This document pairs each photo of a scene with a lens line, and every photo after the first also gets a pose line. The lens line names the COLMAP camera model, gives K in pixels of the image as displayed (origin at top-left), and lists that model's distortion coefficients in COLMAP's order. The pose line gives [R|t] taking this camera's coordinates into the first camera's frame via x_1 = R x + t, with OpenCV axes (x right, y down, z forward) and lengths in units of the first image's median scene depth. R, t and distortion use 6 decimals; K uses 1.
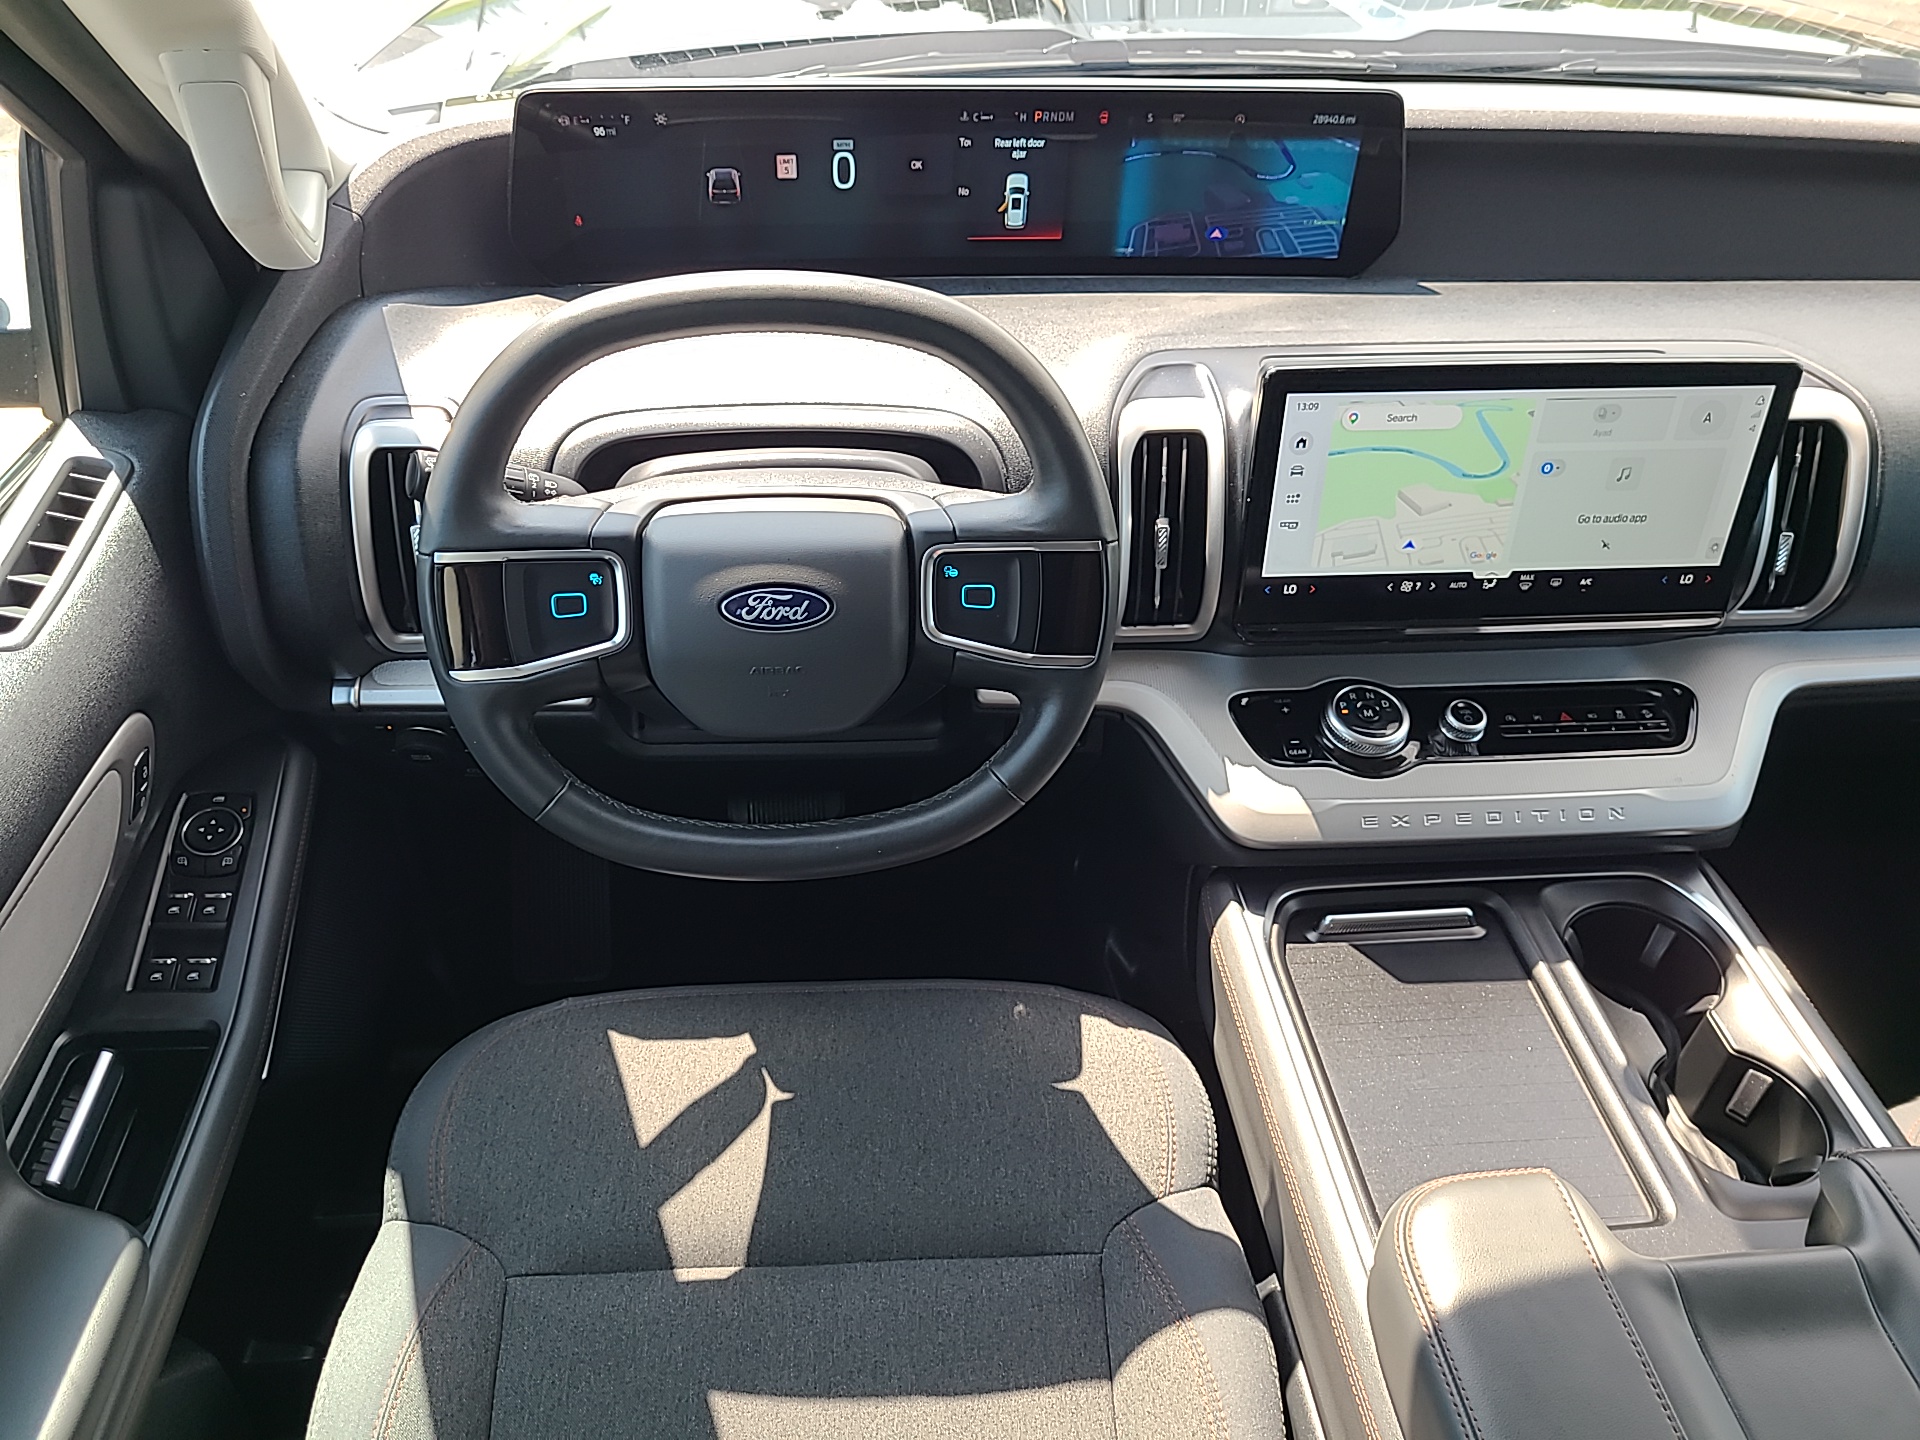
lens RADIAL K [[1442.8, 0, 948.9], [0, 1442.8, 688.1], [0, 0, 1]] dist [0.002103, -0.001248]
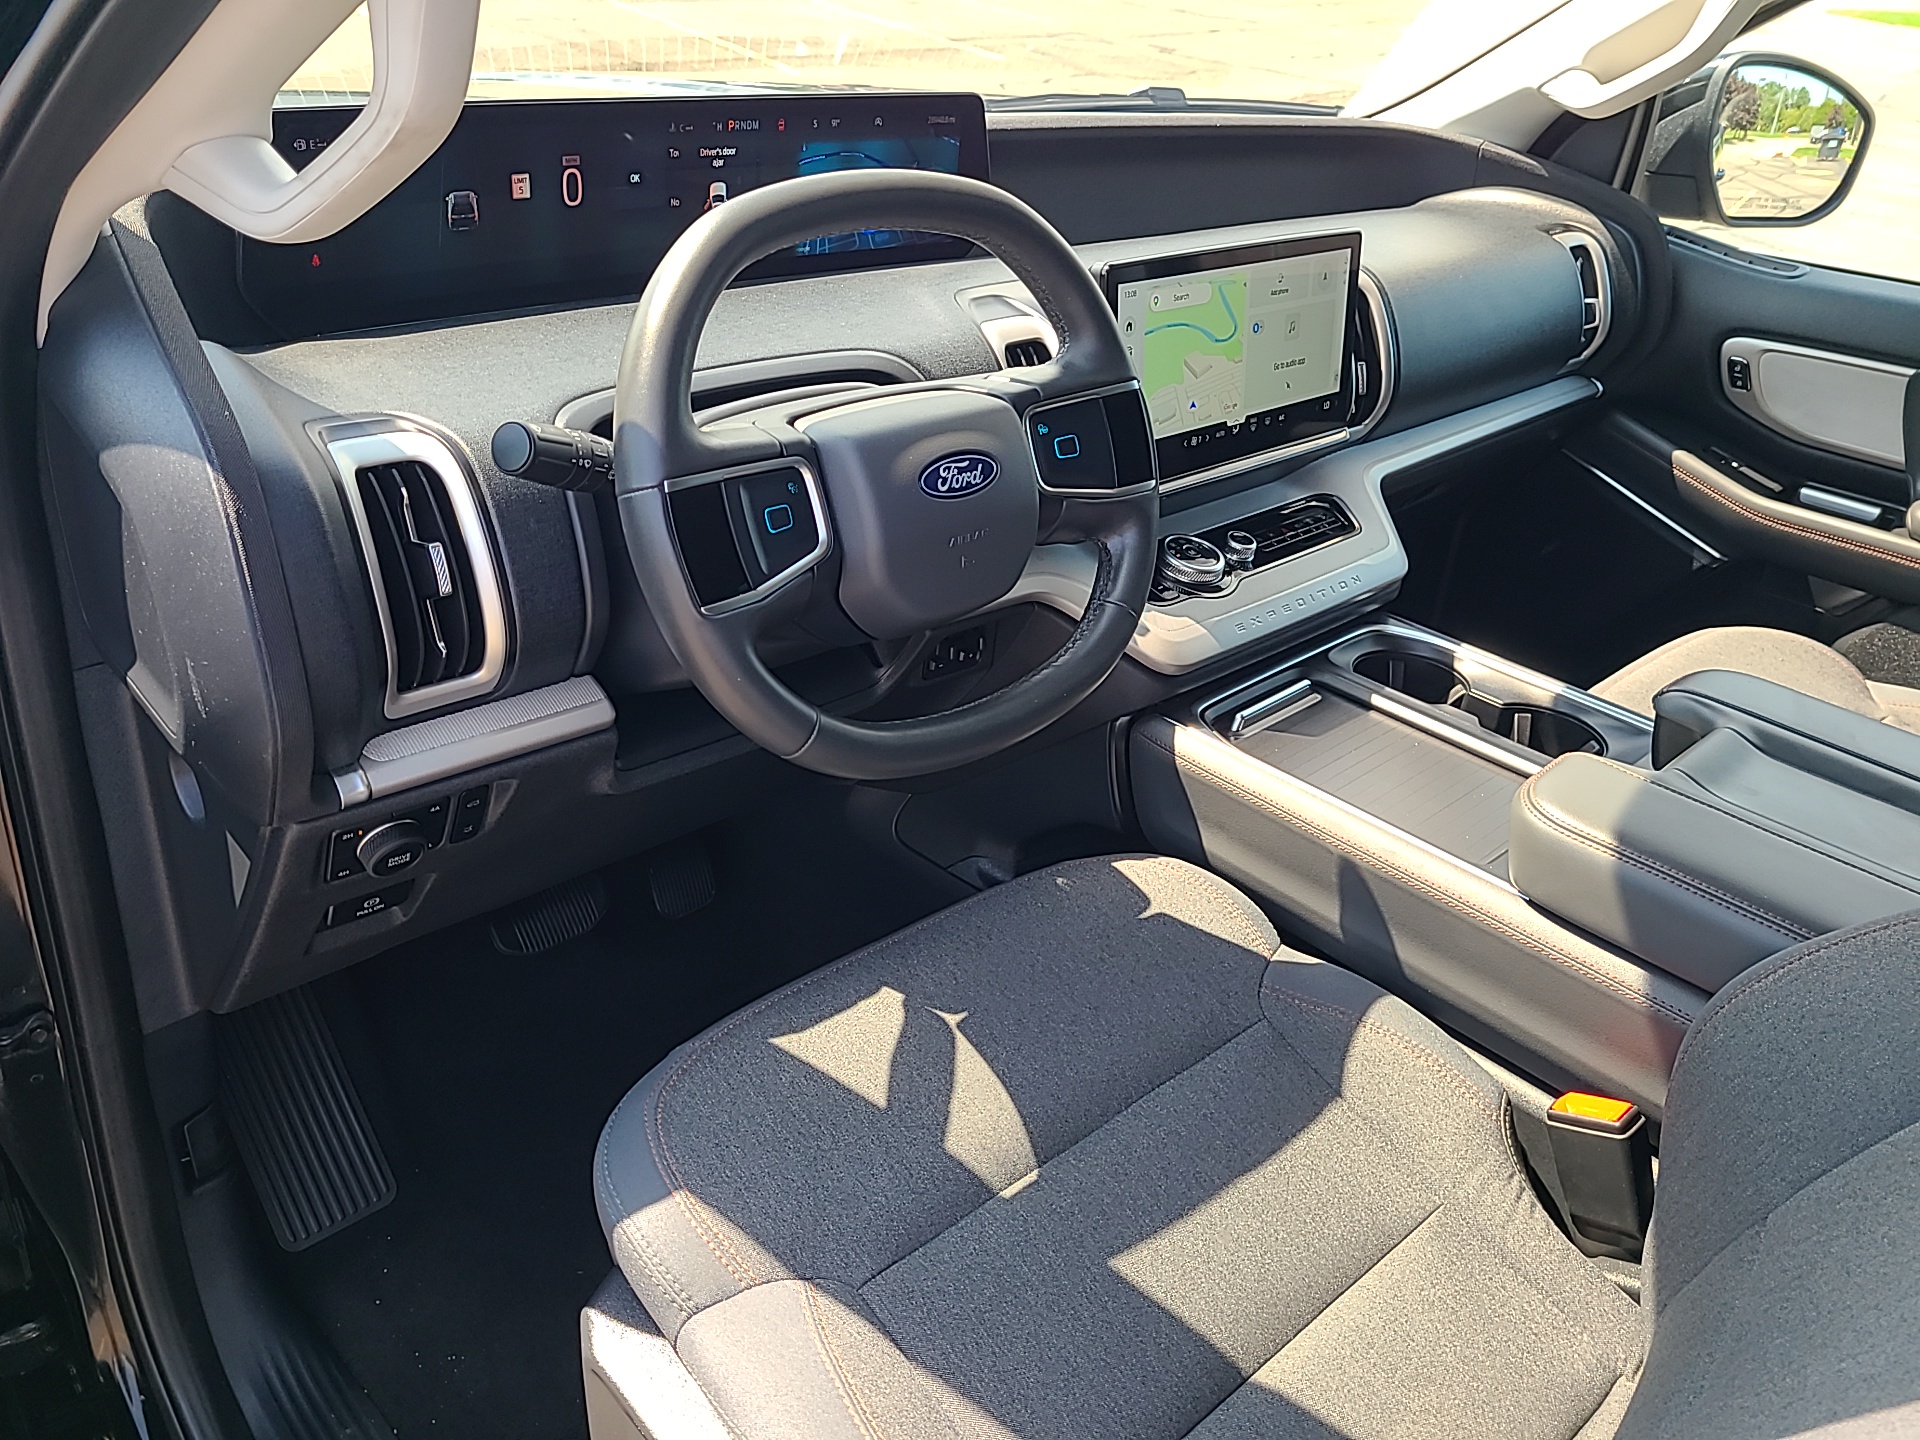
lens RADIAL K [[1442.8, 0, 948.9], [0, 1442.8, 688.1], [0, 0, 1]] dist [0.002103, -0.001248]
pose [[0.785307, -0.264556, 0.559735, -0.573702], [0.335691, 0.941616, -0.025924, 0.087084], [-0.520197, 0.208256, 0.828266, 0.127331]]
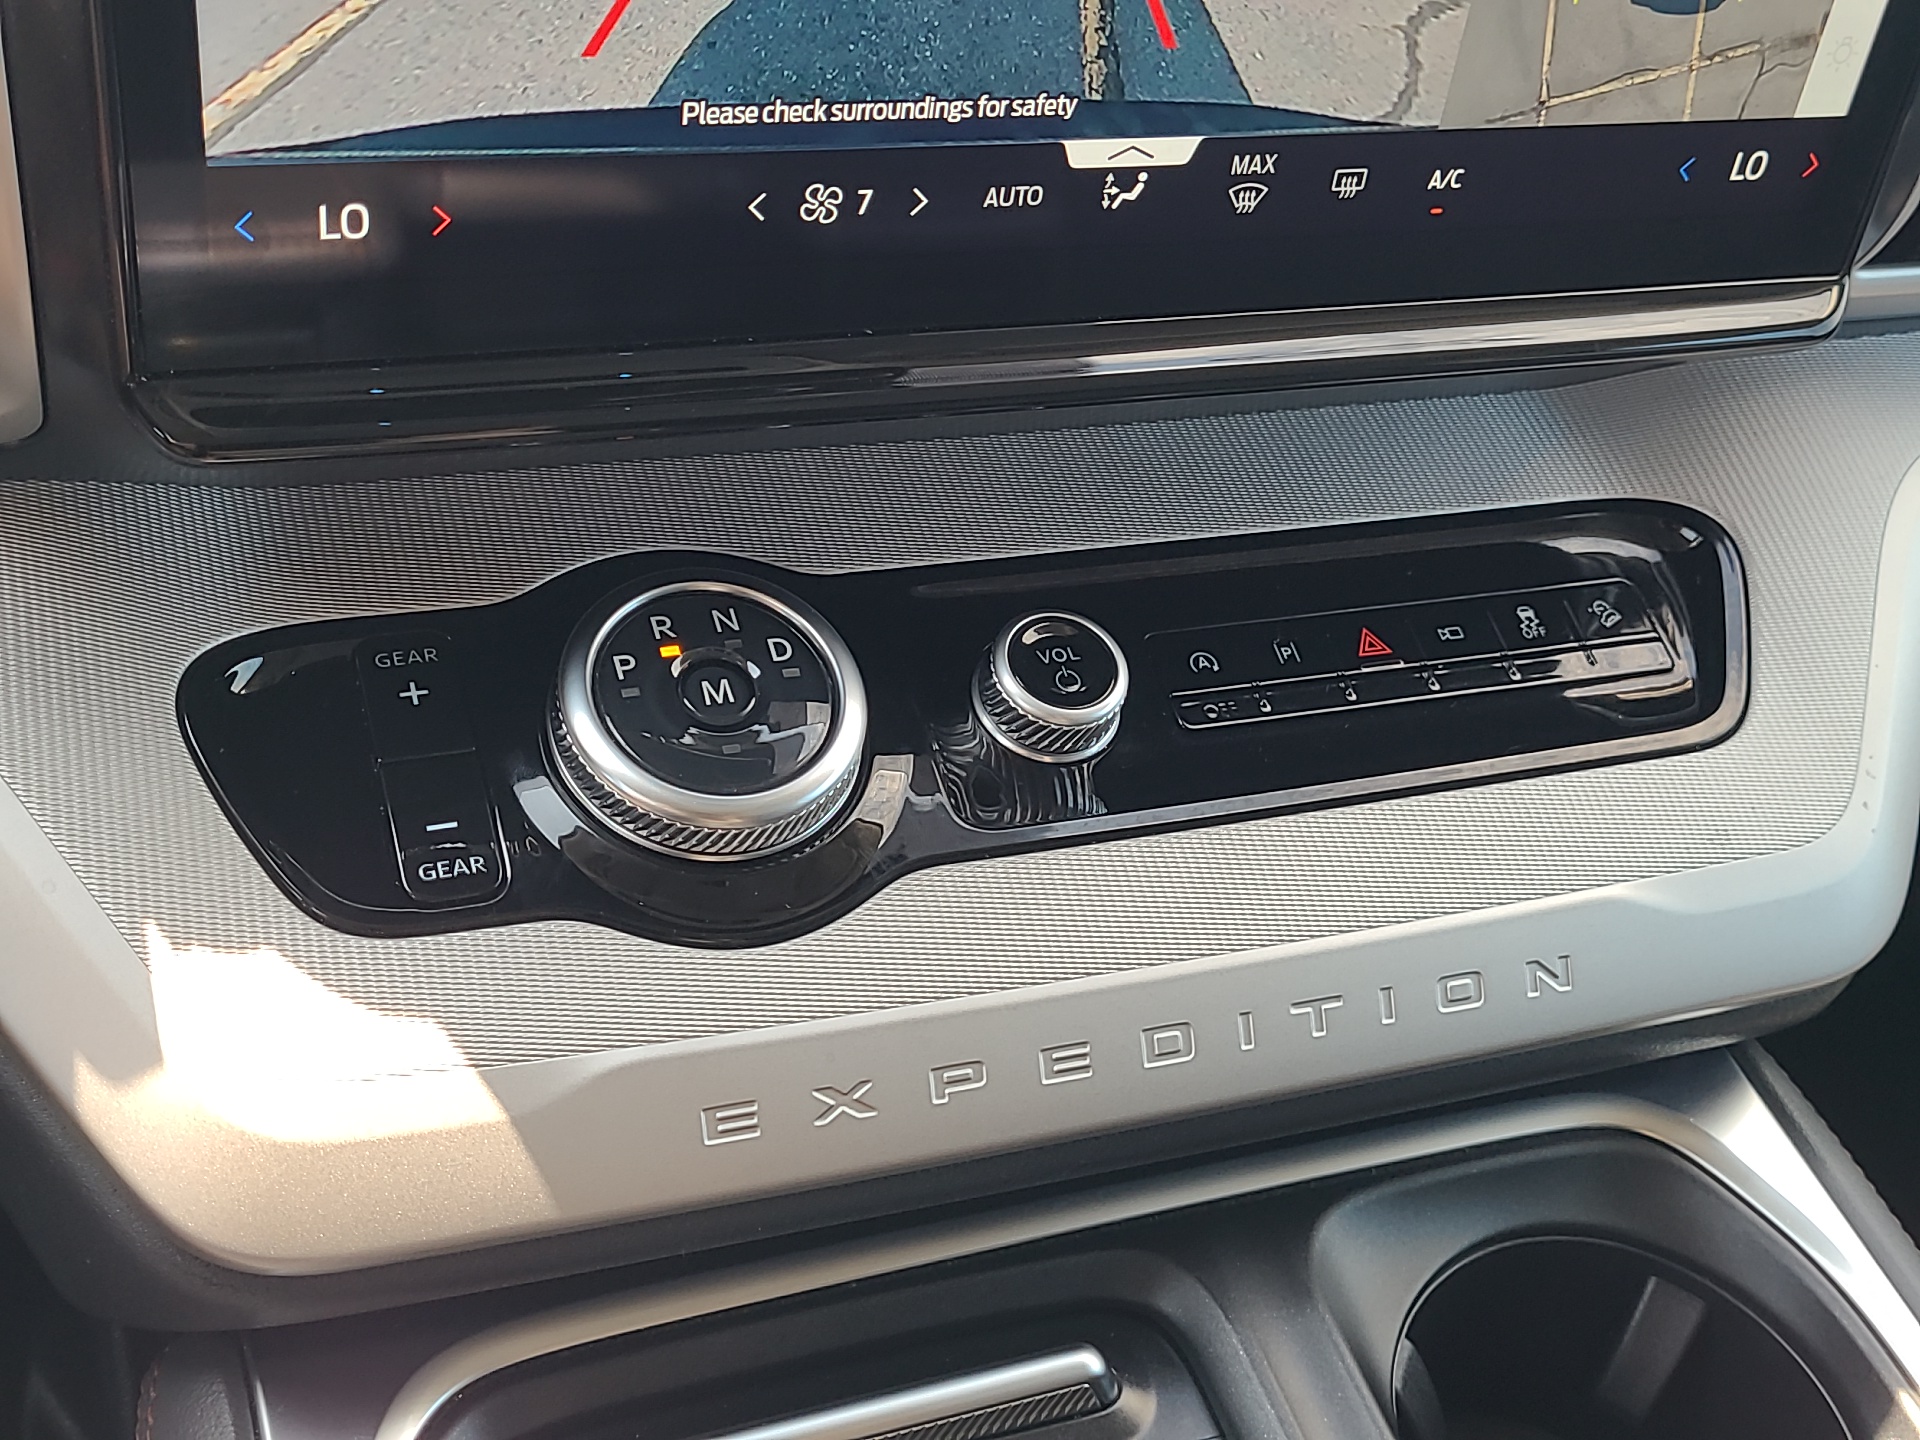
lens RADIAL K [[2360.8, 0, 960.0], [0, 2360.8, 720.0], [0, 0, 1]] dist [0.003656, 0.037450]
pose [[0.955182, -0.075661, 0.286186, 0.207769], [0.038666, 0.990391, 0.132782, -0.033502], [-0.293483, -0.115765, 0.948929, 0.568579]]
